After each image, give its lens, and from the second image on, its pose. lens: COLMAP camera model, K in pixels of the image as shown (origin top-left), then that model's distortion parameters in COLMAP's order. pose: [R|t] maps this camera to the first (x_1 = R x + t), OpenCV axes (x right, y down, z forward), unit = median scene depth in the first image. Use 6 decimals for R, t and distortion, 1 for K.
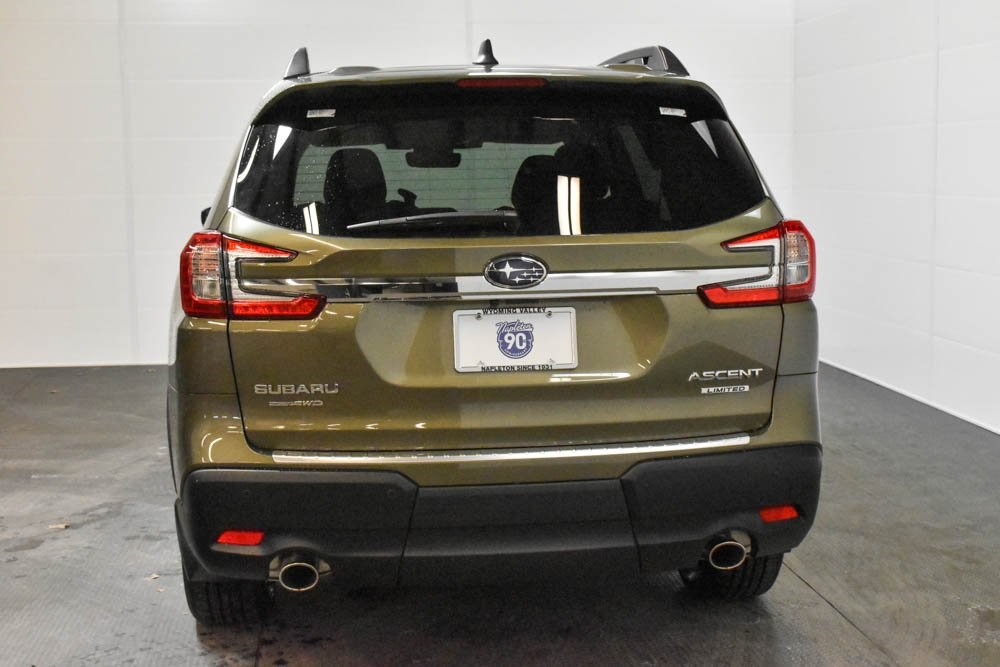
lens RADIAL K [[1333.7, 0, 499.7], [0, 1333.7, 334.3], [0, 0, 1]] dist [-0.005708, 0.000000]
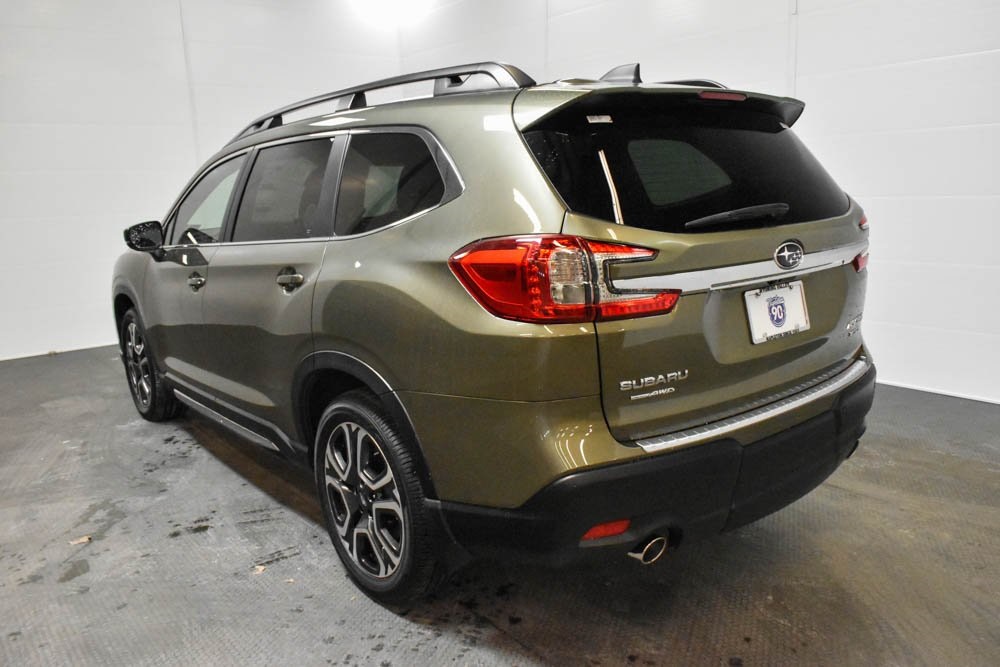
lens RADIAL K [[765.1, 0, 500.3], [0, 765.1, 331.6], [0, 0, 1]] dist [-0.000590, 0.001636]
pose [[0.844732, -0.122096, 0.521077, -0.563596], [0.091080, 0.992223, 0.084842, -0.059485], [-0.527383, -0.024209, 0.849283, 0.545227]]
